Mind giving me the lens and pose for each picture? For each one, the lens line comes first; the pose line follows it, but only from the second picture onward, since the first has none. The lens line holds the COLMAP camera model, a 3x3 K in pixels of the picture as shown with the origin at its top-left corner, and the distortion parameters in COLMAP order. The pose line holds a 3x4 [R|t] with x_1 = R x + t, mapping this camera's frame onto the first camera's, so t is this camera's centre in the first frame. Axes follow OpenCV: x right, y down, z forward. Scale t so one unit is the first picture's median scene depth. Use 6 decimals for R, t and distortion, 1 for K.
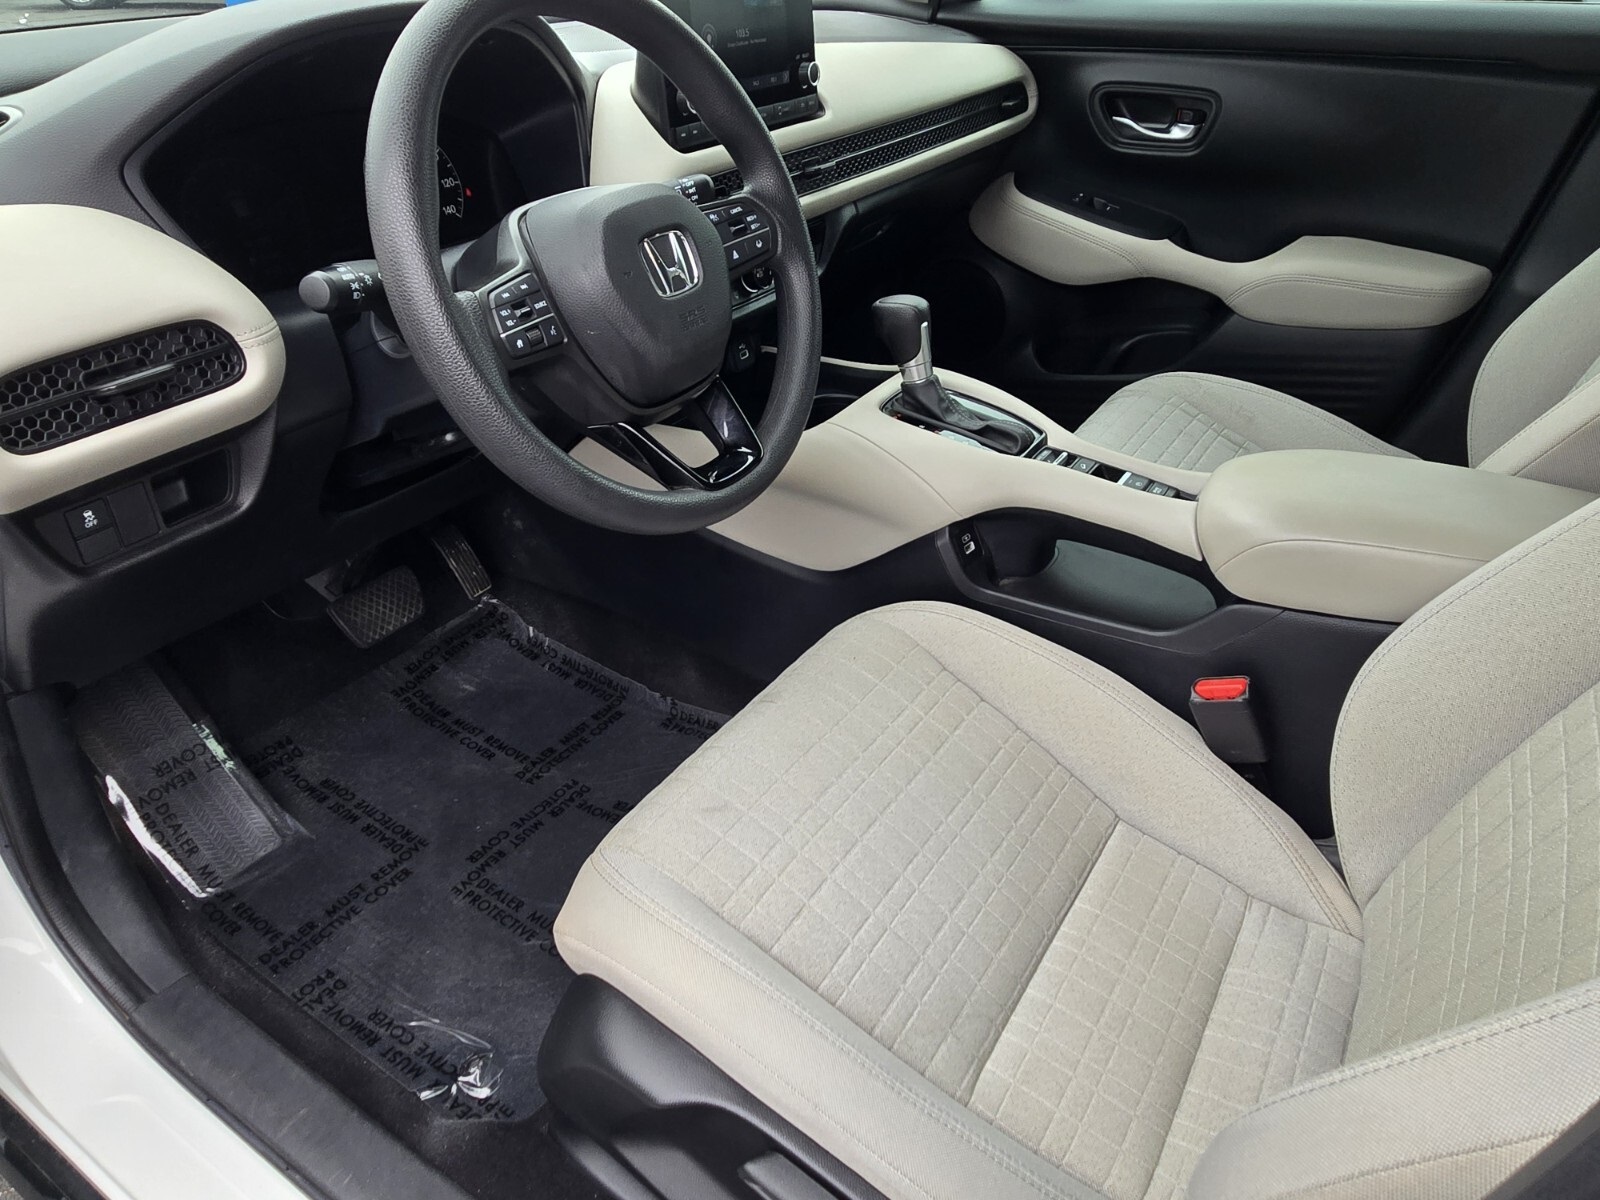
lens RADIAL K [[1058.1, 0, 799.1], [0, 1058.1, 594.1], [0, 0, 1]] dist [0.001175, 0.000663]
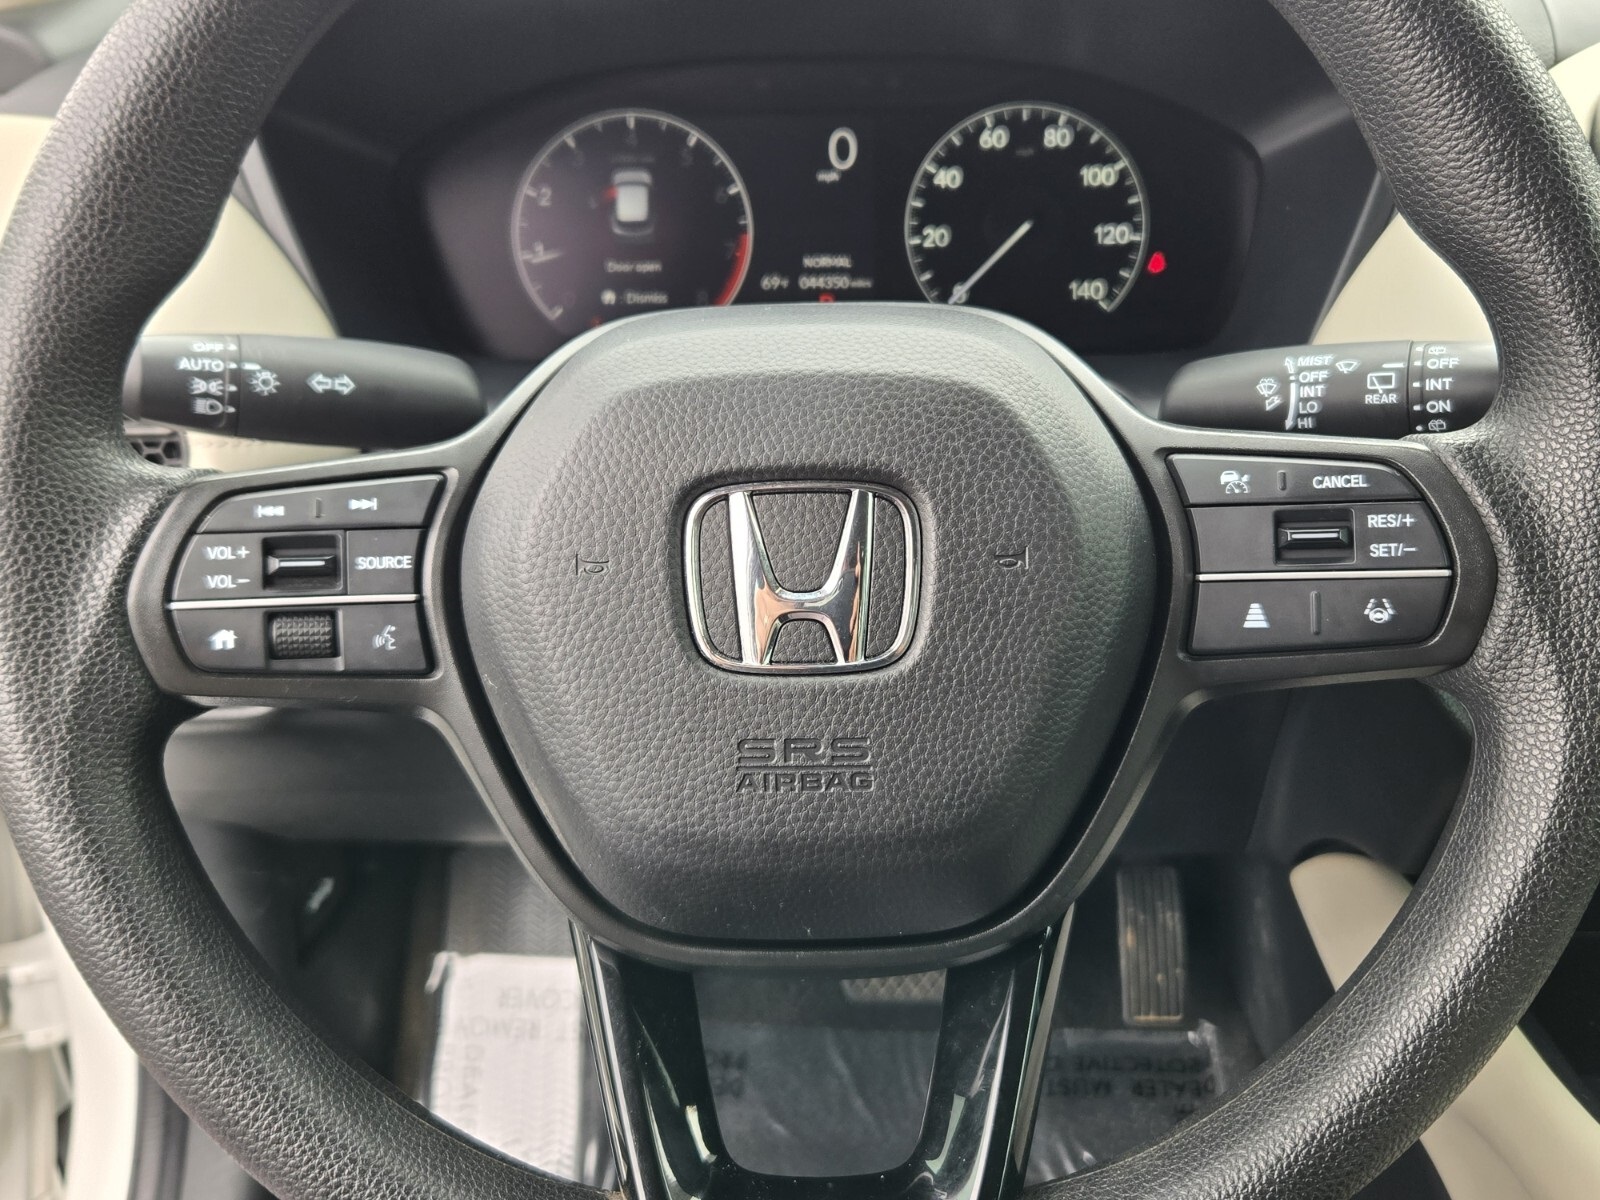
lens RADIAL K [[1600.0, 0, 805.4], [0, 1600.0, 592.5], [0, 0, 1]] dist [0.040492, 0.000000]
pose [[0.517834, 0.349061, -0.781028, 0.170015], [-0.443877, 0.890090, 0.103506, -0.242688], [0.731315, 0.293081, 0.615859, 0.482427]]
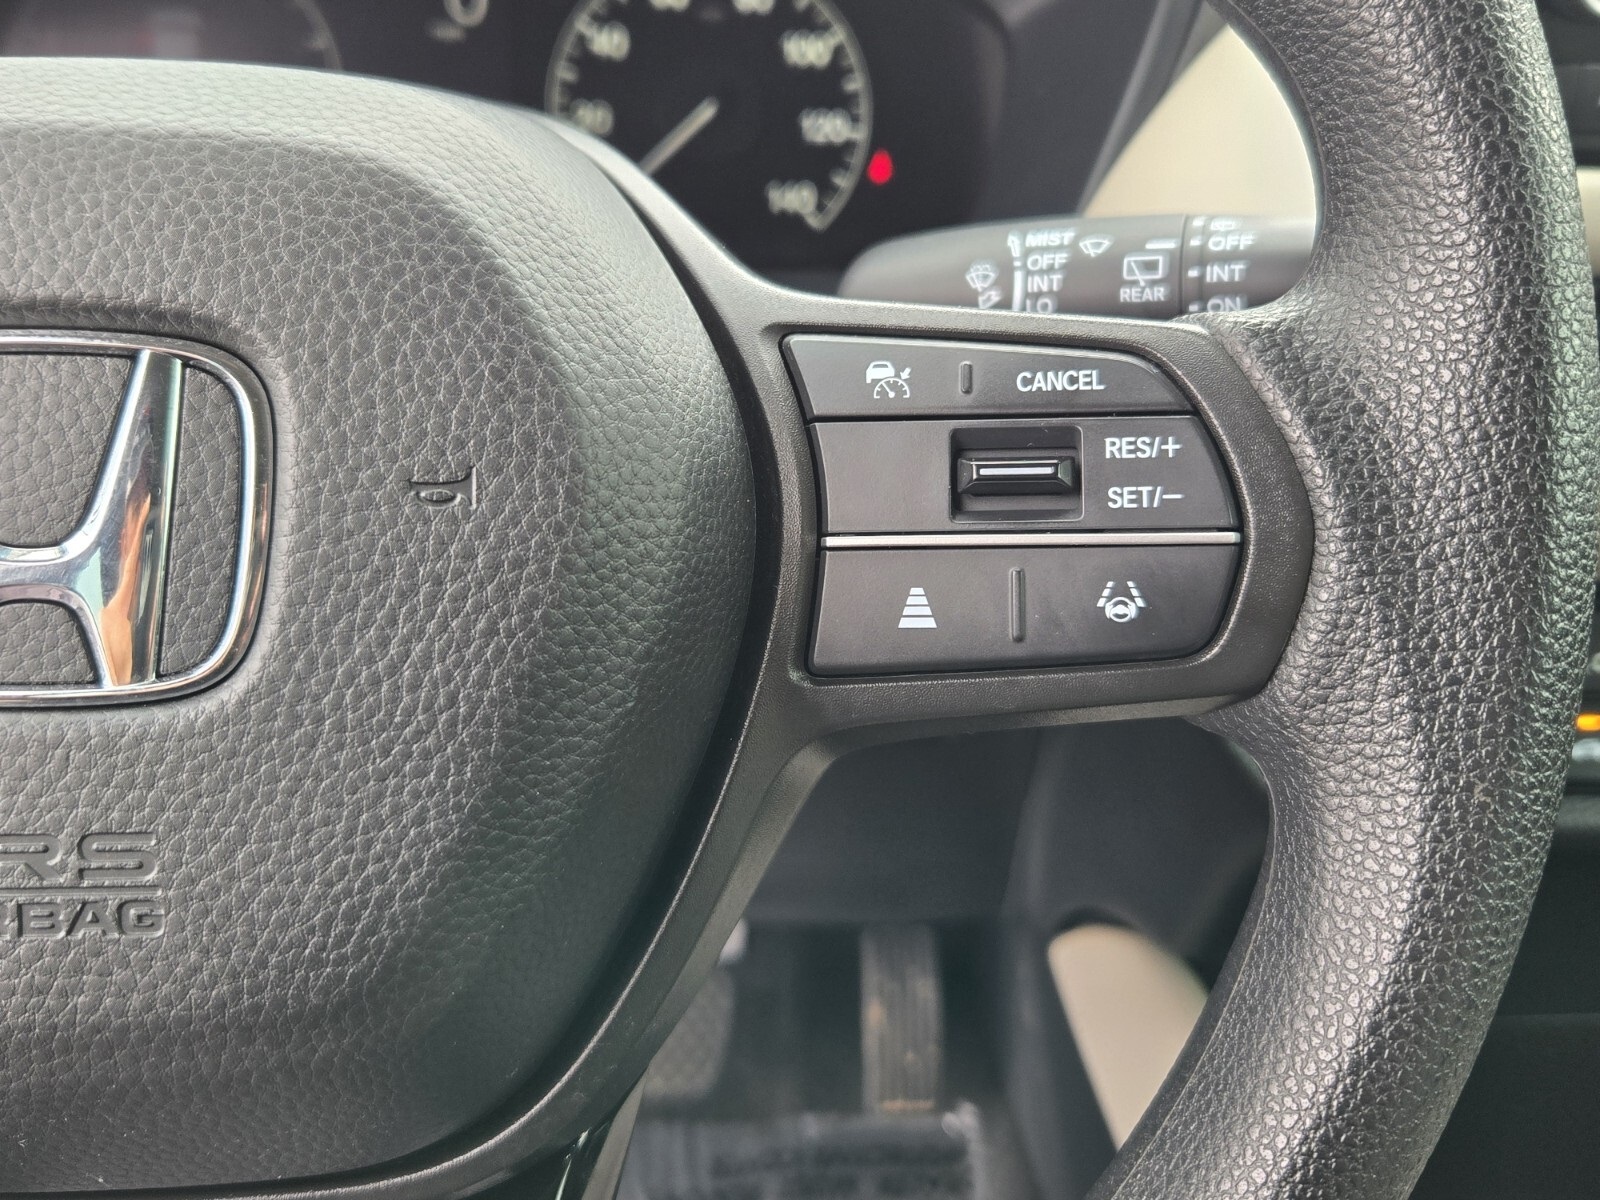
lens RADIAL K [[1615.4, 0, 816.8], [0, 1615.4, 601.6], [0, 0, 1]] dist [0.031676, 0.000000]
pose [[0.606508, 0.350606, -0.713599, 0.088757], [-0.464371, 0.884736, 0.040007, -0.248374], [0.645374, 0.307110, 0.699411, 0.616960]]
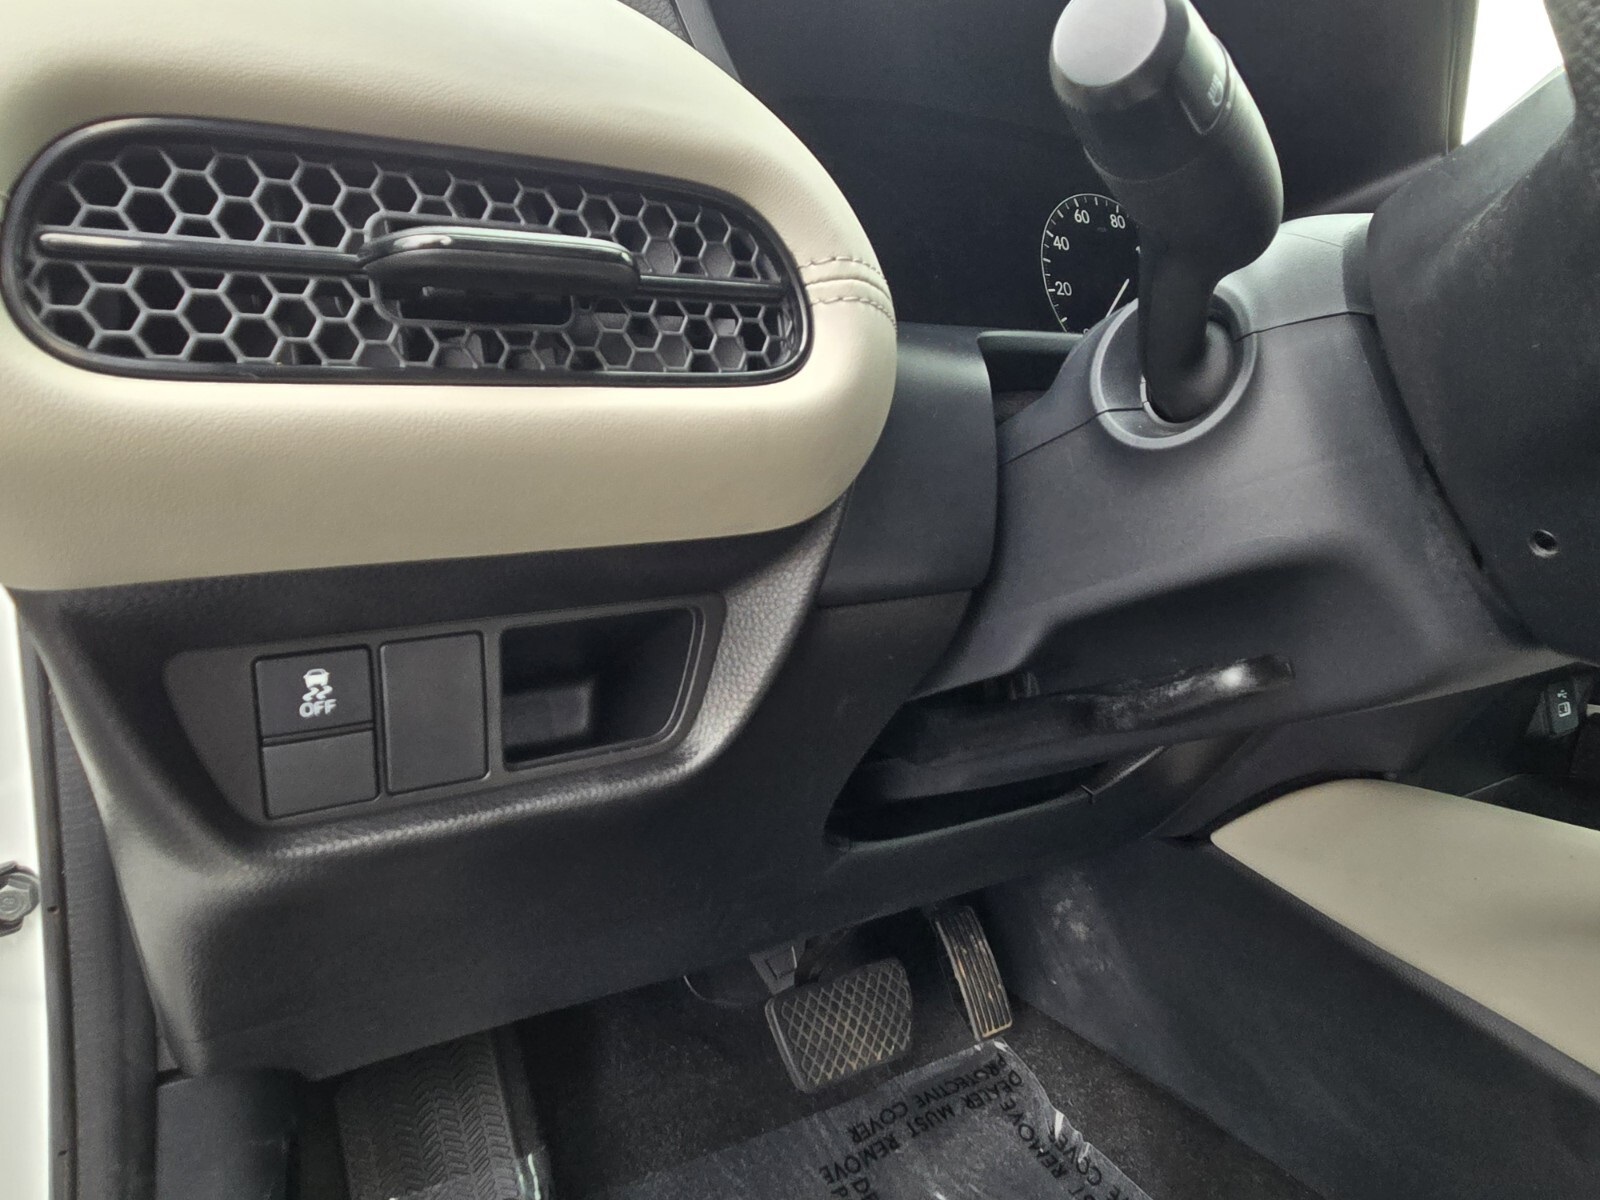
lens RADIAL K [[1058.1, 0, 793.5], [0, 1058.1, 586.7], [0, 0, 1]] dist [0.001175, 0.000663]
pose [[0.905552, 0.095733, -0.413292, -0.238465], [-0.242361, 0.916320, -0.318778, -0.018076], [0.348190, 0.388836, 0.852977, 0.464463]]
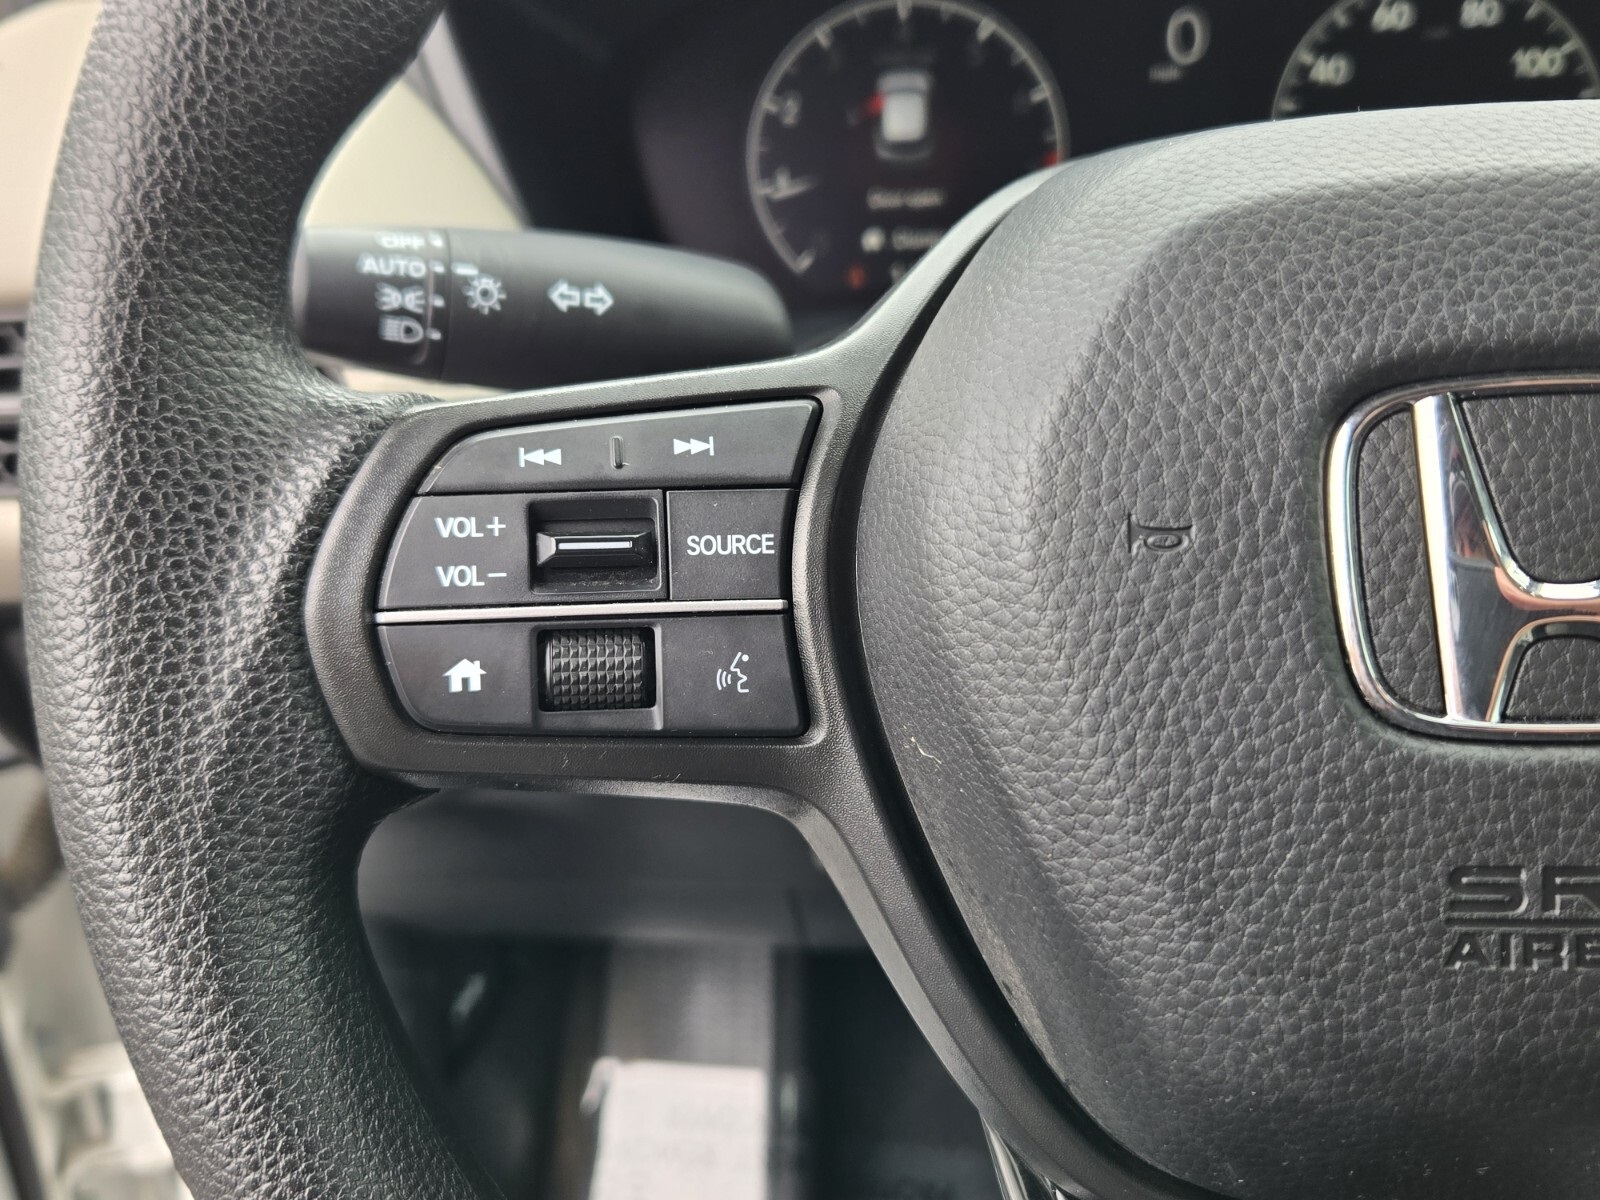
lens RADIAL K [[1600.0, 0, 778.6], [0, 1600.0, 619.8], [0, 0, 1]] dist [0.040492, 0.000000]
pose [[0.463132, 0.333810, -0.821024, 0.019821], [-0.435752, 0.892425, 0.117036, -0.189409], [0.771770, 0.303559, 0.558769, 0.522894]]
